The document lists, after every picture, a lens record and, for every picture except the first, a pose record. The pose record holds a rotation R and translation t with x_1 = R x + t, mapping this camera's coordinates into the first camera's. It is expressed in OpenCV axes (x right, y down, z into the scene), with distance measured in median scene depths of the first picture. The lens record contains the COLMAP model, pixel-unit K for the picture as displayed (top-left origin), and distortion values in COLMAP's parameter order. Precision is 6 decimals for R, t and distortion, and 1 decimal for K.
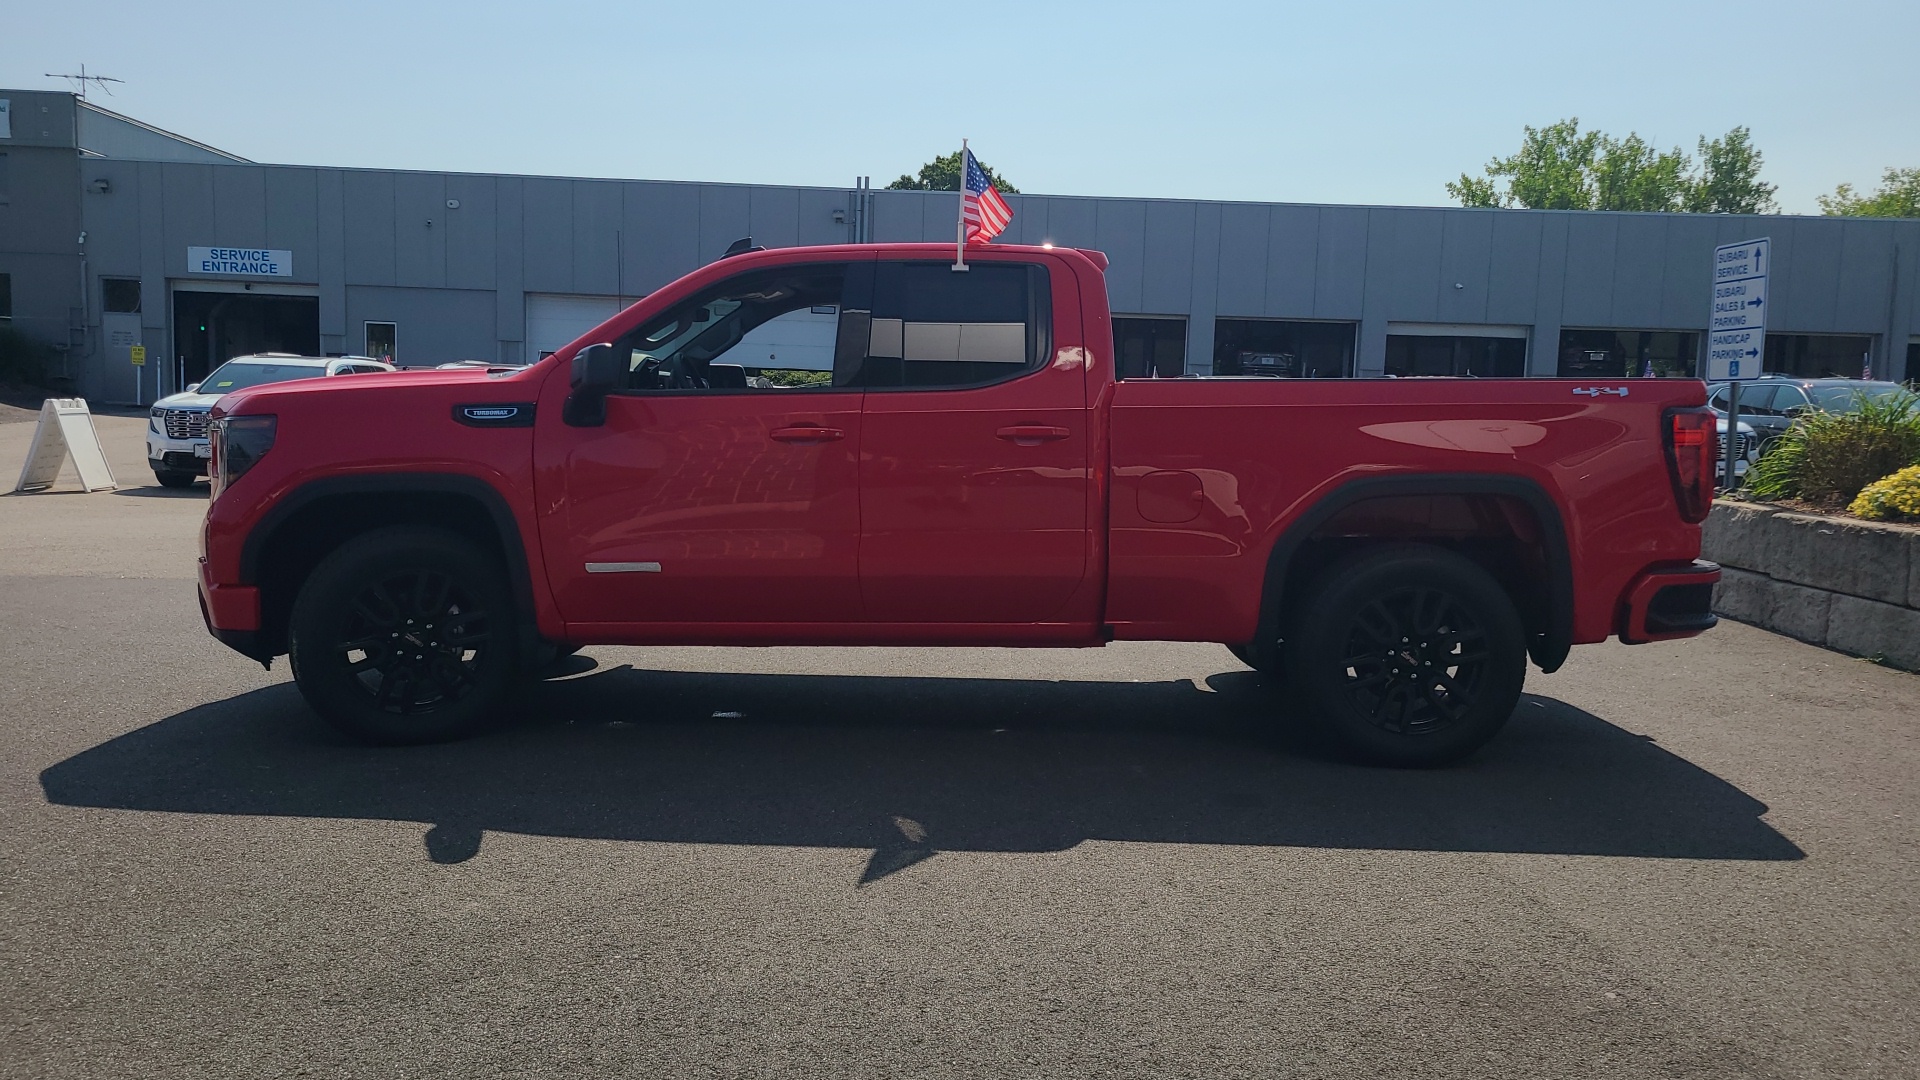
lens RADIAL K [[1441.1, 0, 936.5], [0, 1441.1, 547.6], [0, 0, 1]] dist [0.060569, -0.048017]
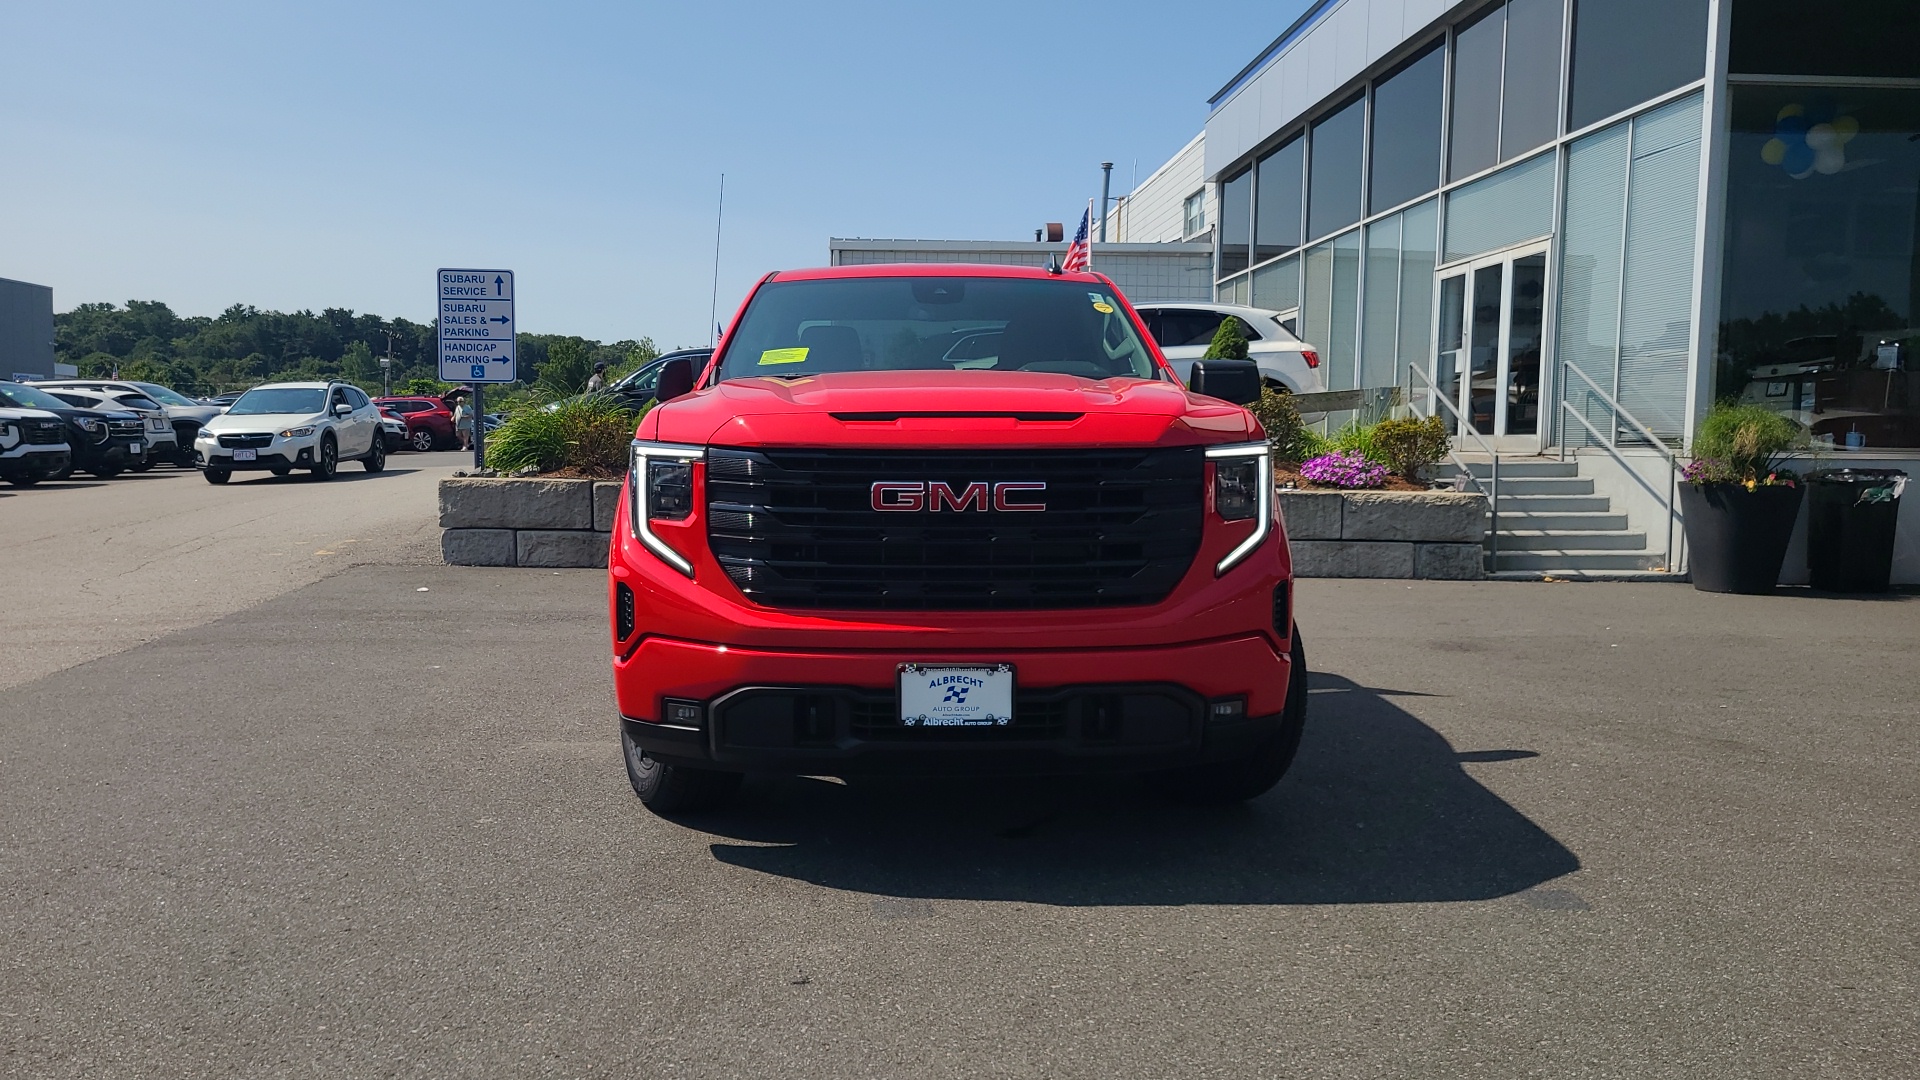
lens RADIAL K [[1441.1, 0, 936.5], [0, 1441.1, 547.6], [0, 0, 1]] dist [0.060569, -0.048017]
pose [[-0.045119, -0.106344, 0.993305, -0.081881], [0.091450, 0.989703, 0.110113, -0.008798], [-0.994787, 0.095806, -0.034929, 0.078993]]
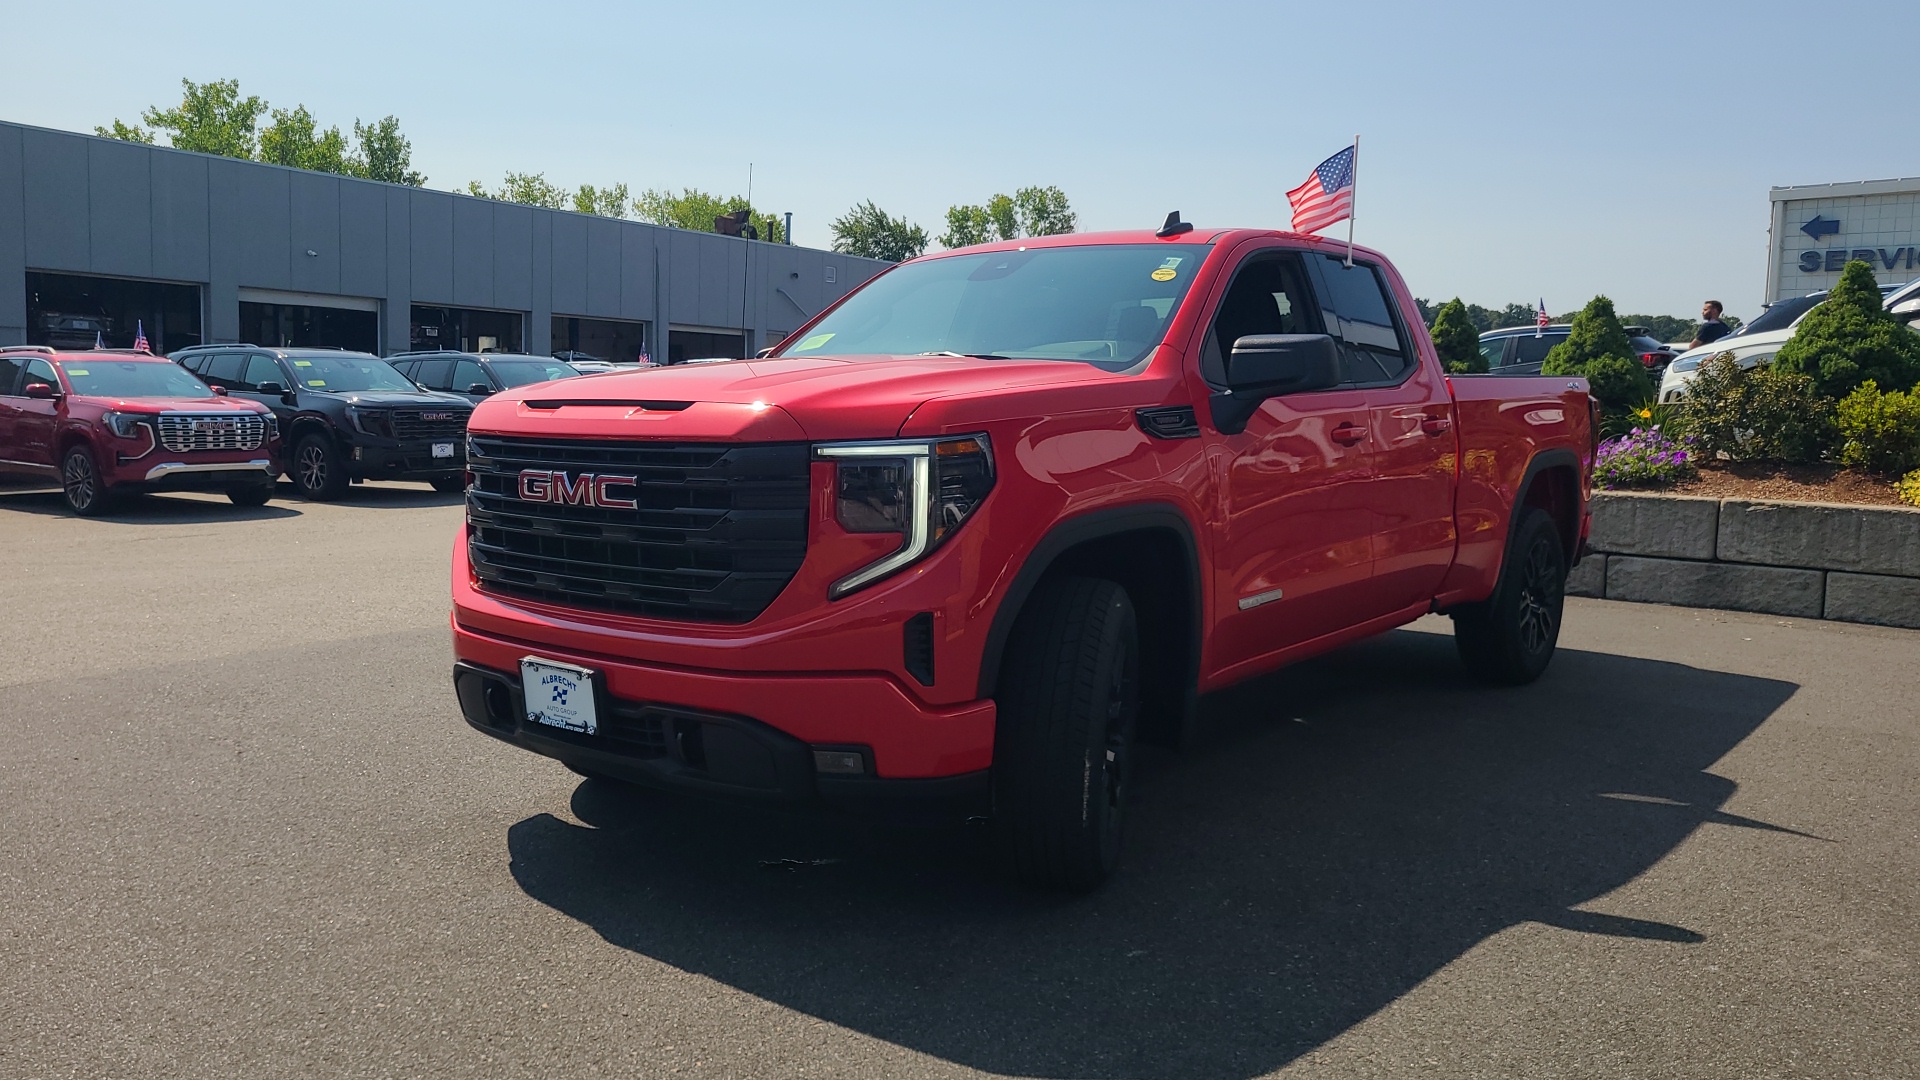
lens RADIAL K [[1427.0, 0, 960.0], [0, 1427.0, 540.0], [0, 0, 1]] dist [0.054483, 0.002373]
pose [[0.606469, -0.090435, 0.789948, -0.063184], [0.077849, 0.995491, 0.054199, -0.005121], [-0.791287, 0.028627, 0.610774, 0.040266]]
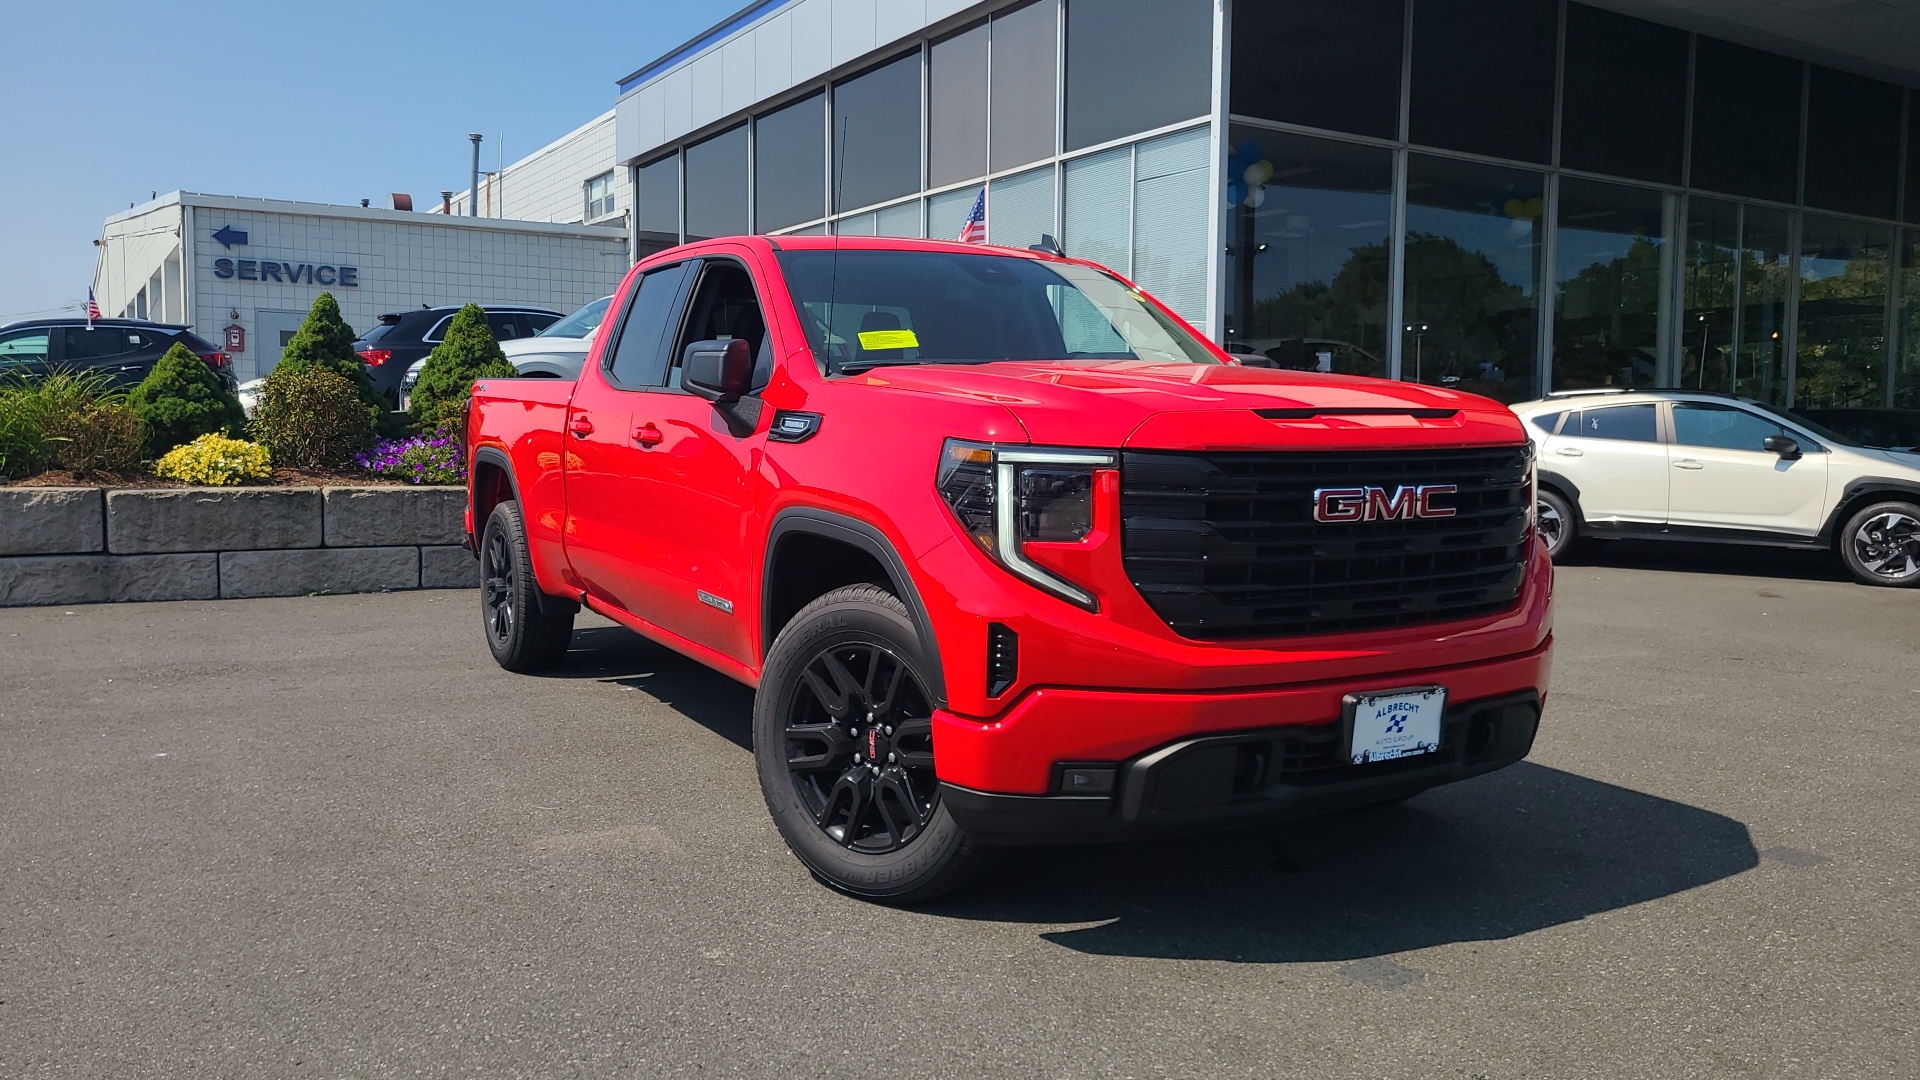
lens RADIAL K [[1433.2, 0, 939.2], [0, 1433.2, 523.9], [0, 0, 1]] dist [0.065223, -0.054495]
pose [[-0.514537, -0.087699, 0.852972, -0.064472], [0.067974, 0.987454, 0.142530, -0.011481], [-0.854770, 0.131317, -0.502120, 0.108726]]
